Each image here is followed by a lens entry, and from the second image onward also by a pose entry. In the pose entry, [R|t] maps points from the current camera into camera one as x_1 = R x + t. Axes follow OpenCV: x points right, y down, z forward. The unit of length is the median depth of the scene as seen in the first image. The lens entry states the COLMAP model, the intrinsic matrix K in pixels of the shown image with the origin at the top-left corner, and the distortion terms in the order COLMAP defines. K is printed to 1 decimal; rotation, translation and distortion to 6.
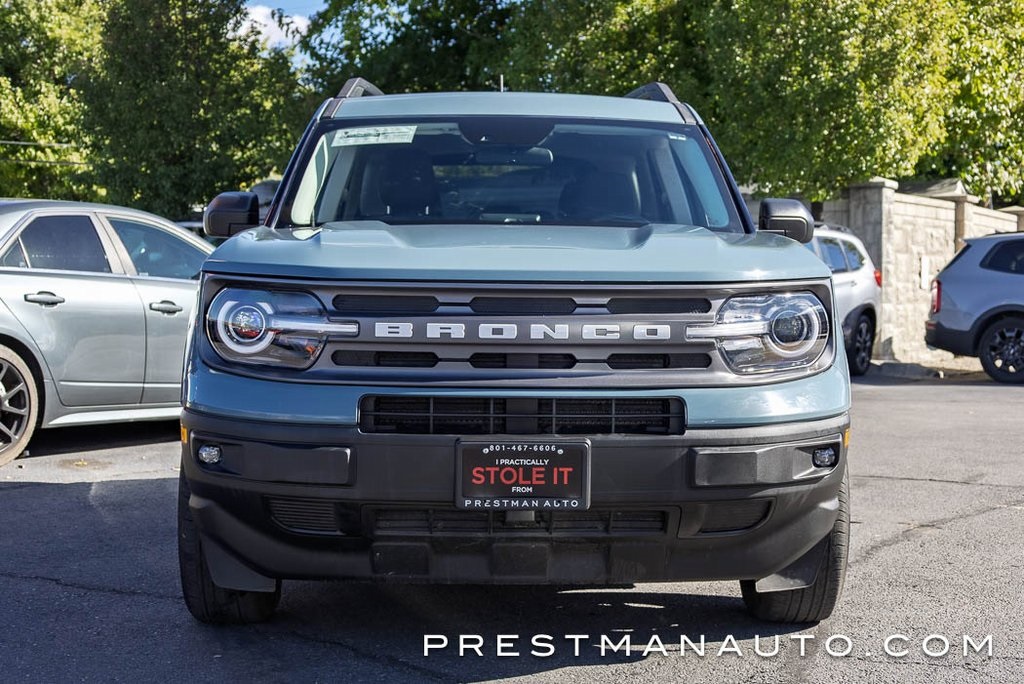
lens RADIAL K [[1556.8, 0, 508.9], [0, 1556.8, 338.6], [0, 0, 1]] dist [-0.112657, 0.000000]
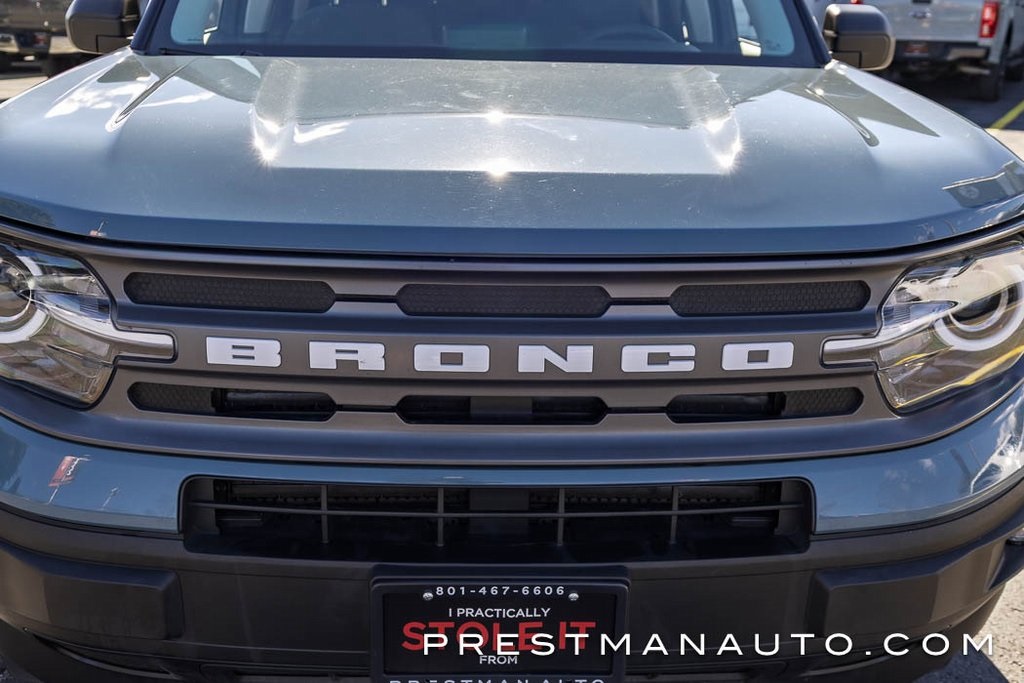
lens RADIAL K [[1135.2, 0, 518.3], [0, 1135.2, 342.3], [0, 0, 1]] dist [-0.069282, 0.000000]
pose [[0.999595, 0.003549, 0.028218, 0.003961], [-0.010699, 0.966223, 0.257485, -0.102976], [-0.026351, -0.257683, 0.965870, 0.648487]]
